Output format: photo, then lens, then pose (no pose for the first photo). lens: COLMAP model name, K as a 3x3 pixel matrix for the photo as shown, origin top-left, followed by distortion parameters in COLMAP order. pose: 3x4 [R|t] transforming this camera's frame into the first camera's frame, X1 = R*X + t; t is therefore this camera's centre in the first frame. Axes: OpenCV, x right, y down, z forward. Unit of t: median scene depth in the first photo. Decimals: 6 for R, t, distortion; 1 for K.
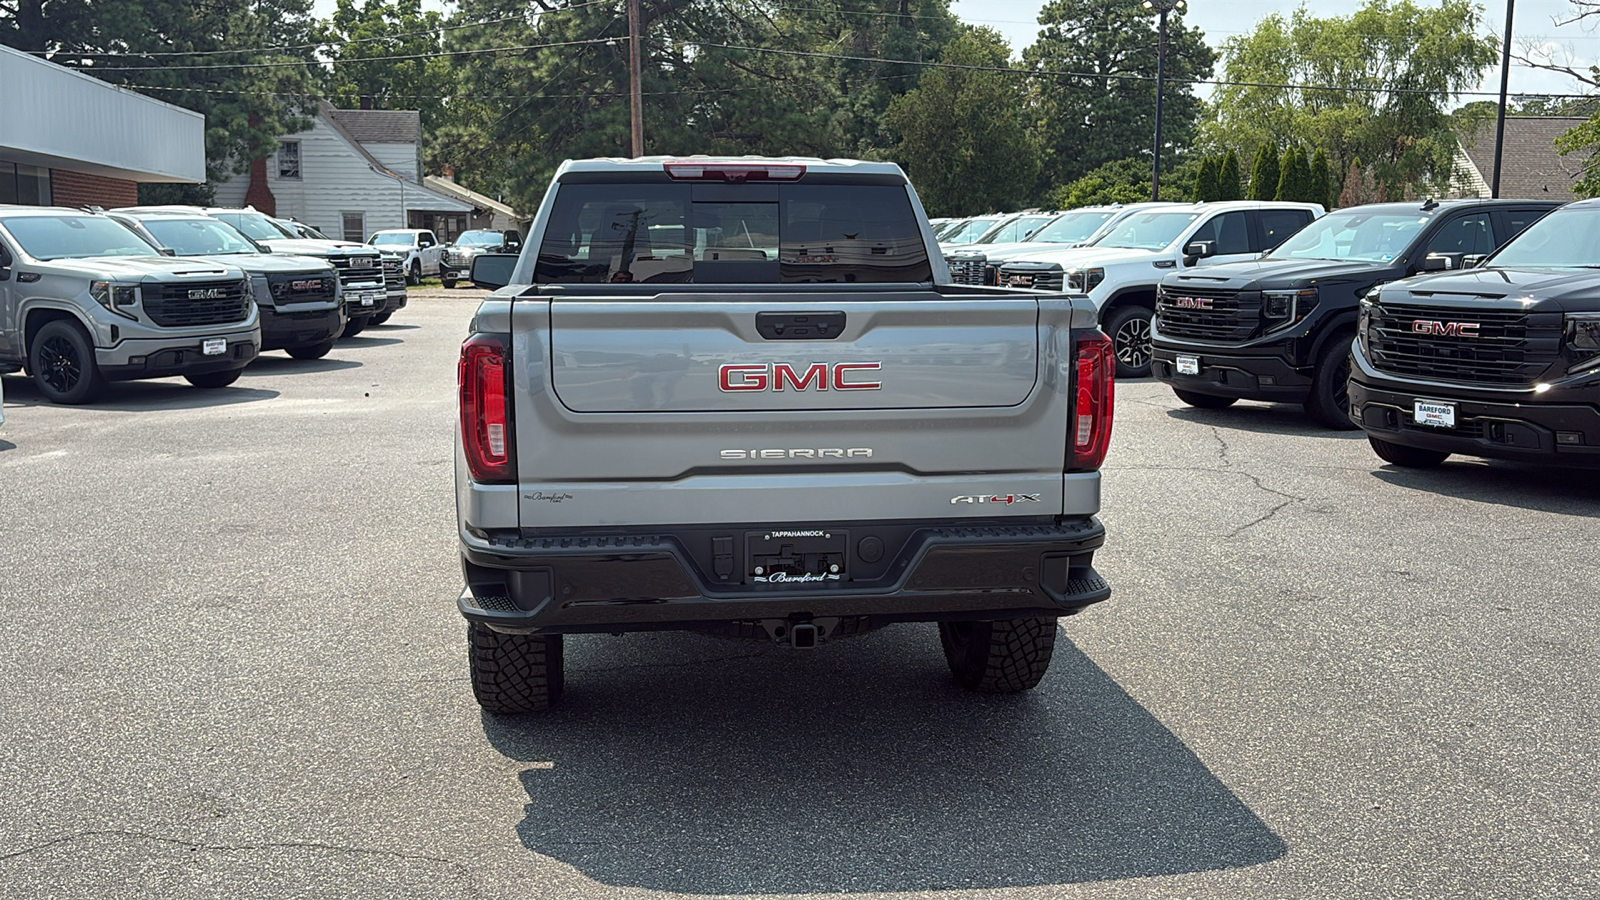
lens RADIAL K [[1498.9, 0, 770.7], [0, 1498.9, 446.4], [0, 0, 1]] dist [0.019543, 0.020963]
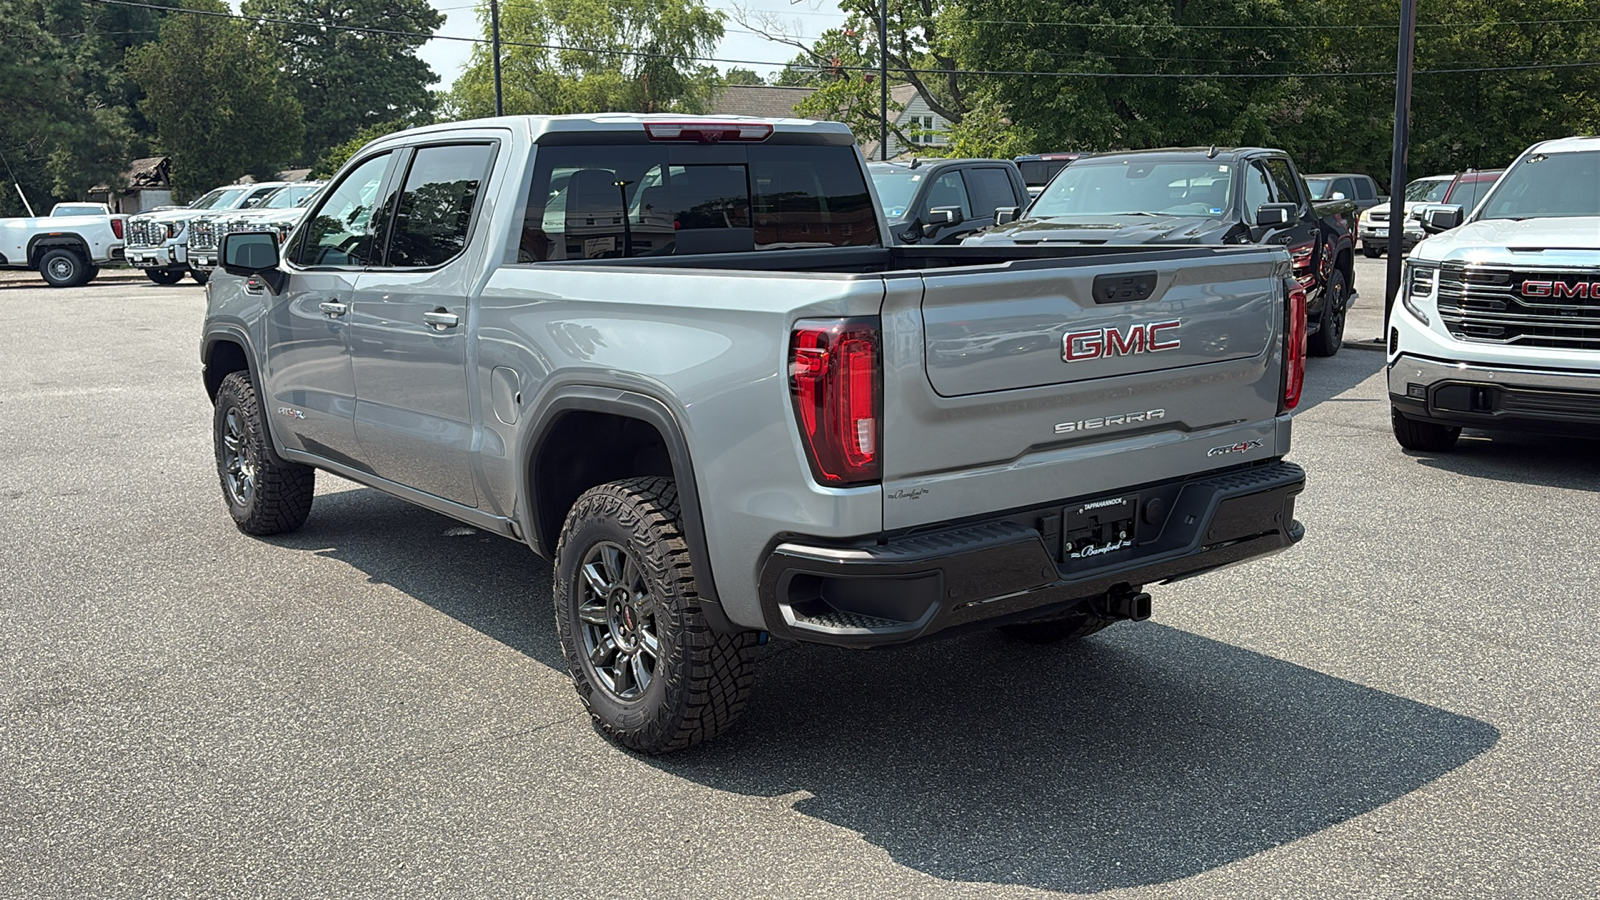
lens RADIAL K [[1496.7, 0, 809.9], [0, 1496.7, 454.5], [0, 0, 1]] dist [0.014146, 0.024464]
pose [[0.875253, -0.102012, 0.472785, -0.113666], [0.087710, 0.994774, 0.052265, -0.007745], [-0.475646, -0.004277, 0.879626, 0.043316]]
